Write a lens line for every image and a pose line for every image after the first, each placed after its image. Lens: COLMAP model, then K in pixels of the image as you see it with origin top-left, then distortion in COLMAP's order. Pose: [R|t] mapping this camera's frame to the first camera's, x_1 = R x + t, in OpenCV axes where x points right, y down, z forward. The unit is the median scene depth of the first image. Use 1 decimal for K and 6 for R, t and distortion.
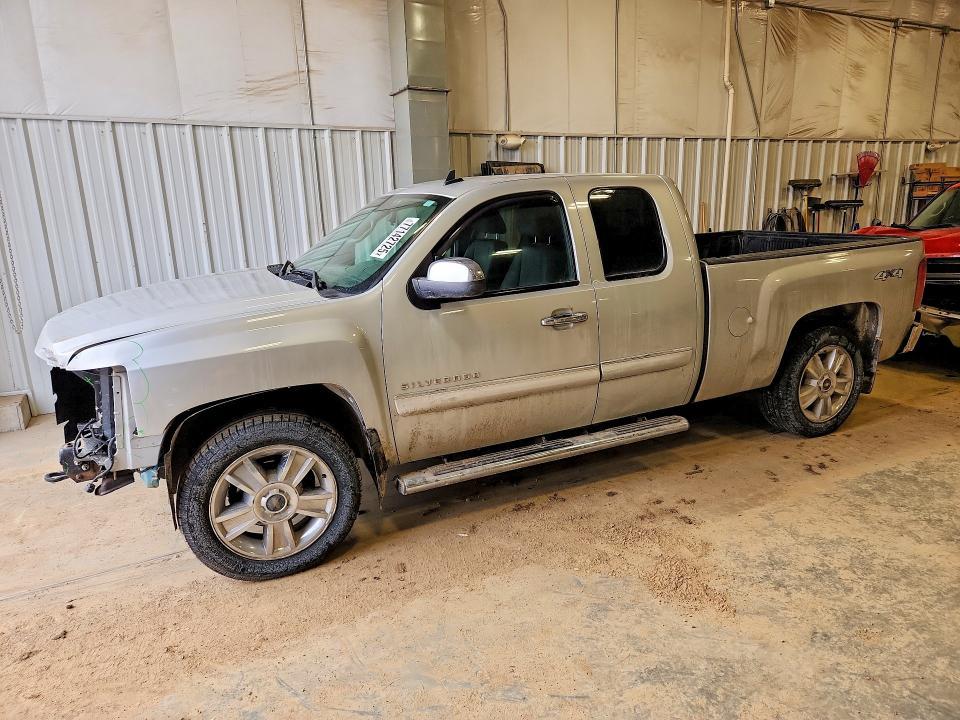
lens RADIAL K [[587.5, 0, 497.7], [0, 587.5, 362.4], [0, 0, 1]] dist [0.006253, -0.001888]
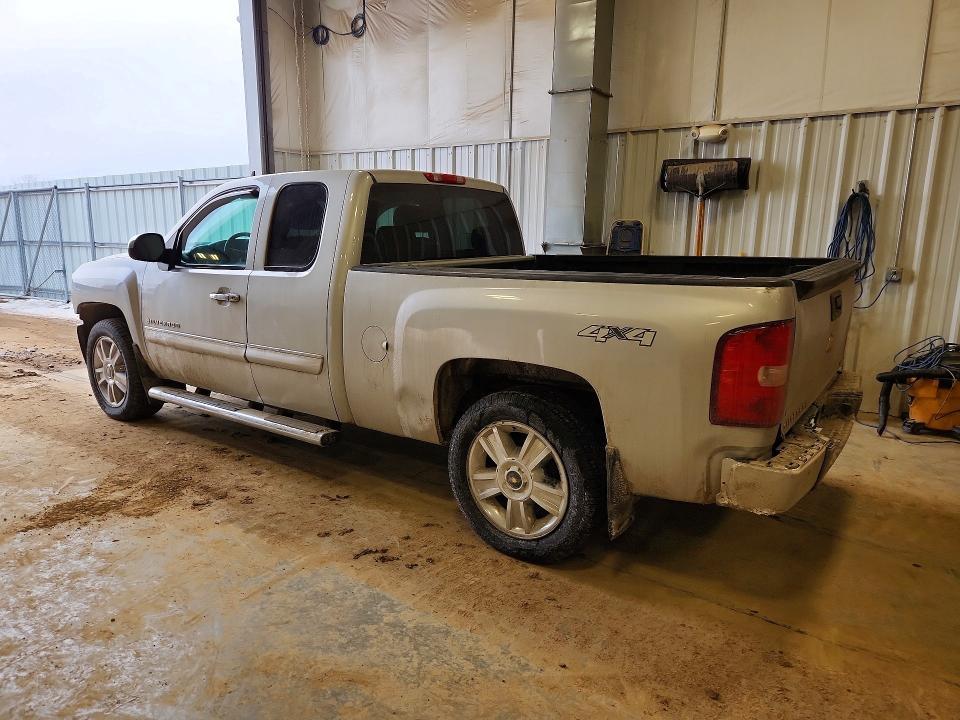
lens RADIAL K [[616.4, 0, 480.0], [0, 616.4, 360.0], [0, 0, 1]] dist [0.027802, -0.042359]
pose [[0.510613, 0.205618, -0.834862, 1.113947], [-0.241445, 0.966204, 0.090295, -0.145416], [0.825214, 0.155468, 0.543002, 0.604788]]
